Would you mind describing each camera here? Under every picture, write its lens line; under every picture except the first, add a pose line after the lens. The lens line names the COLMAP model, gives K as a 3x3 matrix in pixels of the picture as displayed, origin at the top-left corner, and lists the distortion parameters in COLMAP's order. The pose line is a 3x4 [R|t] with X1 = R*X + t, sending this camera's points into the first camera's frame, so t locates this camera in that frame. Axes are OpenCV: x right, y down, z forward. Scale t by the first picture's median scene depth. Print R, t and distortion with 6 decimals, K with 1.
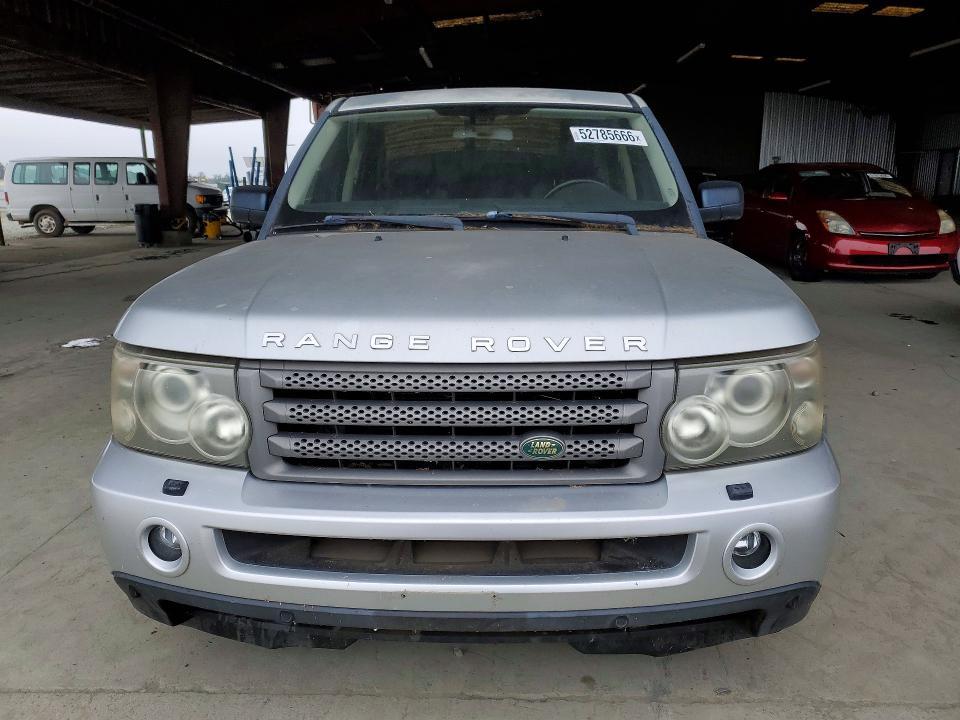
lens RADIAL K [[755.6, 0, 484.9], [0, 755.6, 359.3], [0, 0, 1]] dist [0.012555, 0.002383]
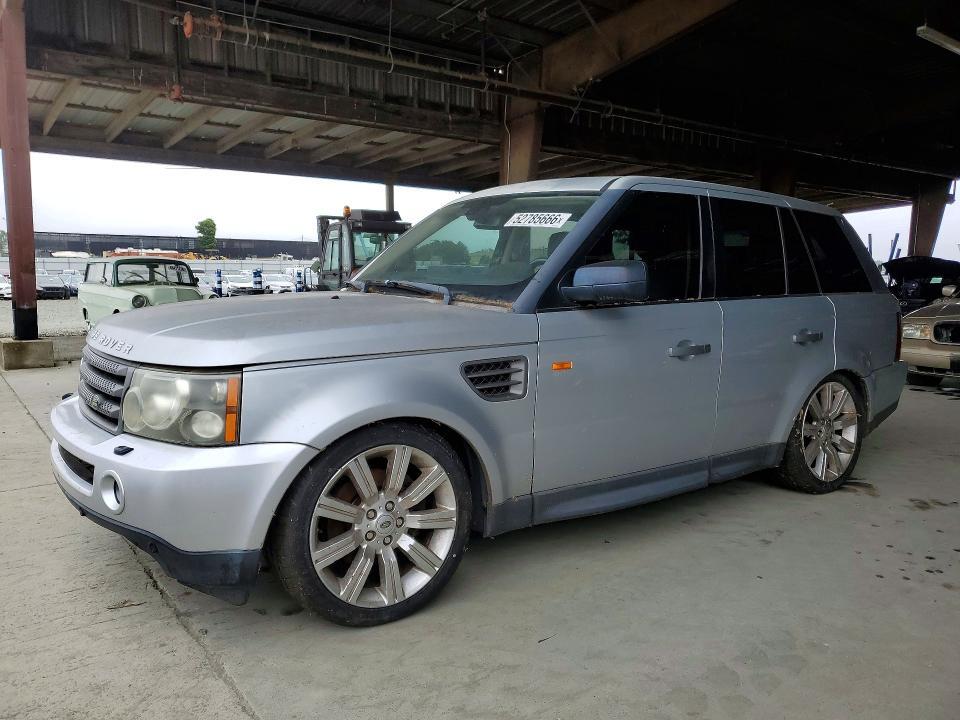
lens RADIAL K [[755.6, 0, 484.9], [0, 755.6, 359.3], [0, 0, 1]] dist [0.012555, 0.002383]
pose [[0.617924, 0.112743, -0.778112, 1.131138], [-0.199255, 0.979813, -0.016267, -0.073070], [0.760570, 0.165095, 0.627914, 0.328604]]
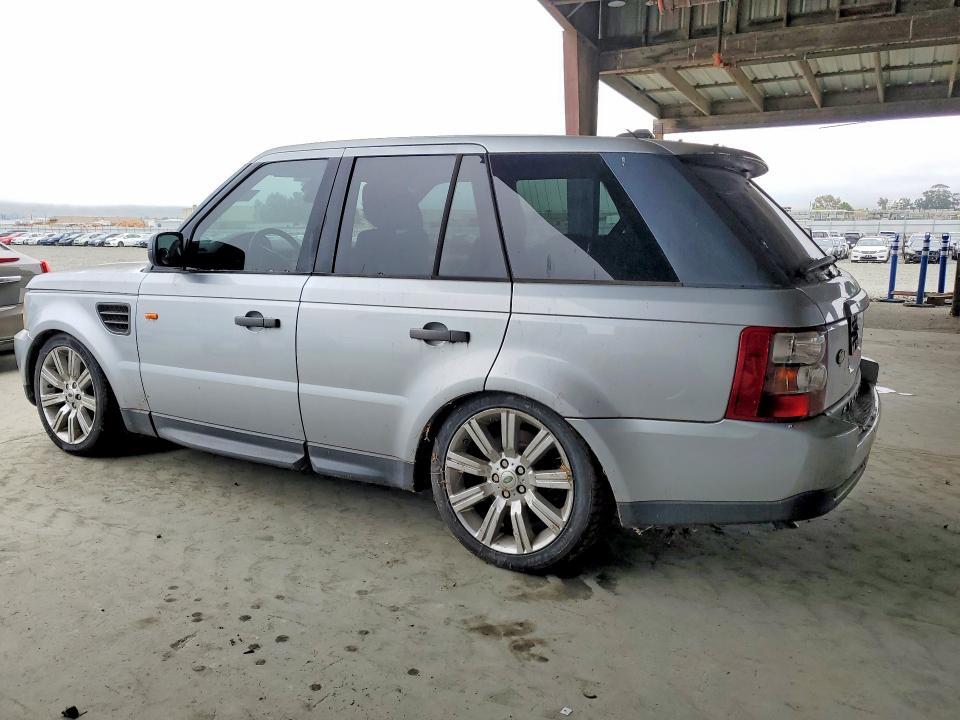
lens RADIAL K [[770.9, 0, 480.0], [0, 770.9, 360.0], [0, 0, 1]] dist [0.000208, 0.001585]
pose [[-0.494006, 0.161638, -0.854302, 1.277218], [-0.188857, 0.939160, 0.286901, -0.558881], [0.848700, 0.303071, -0.433424, 2.297178]]
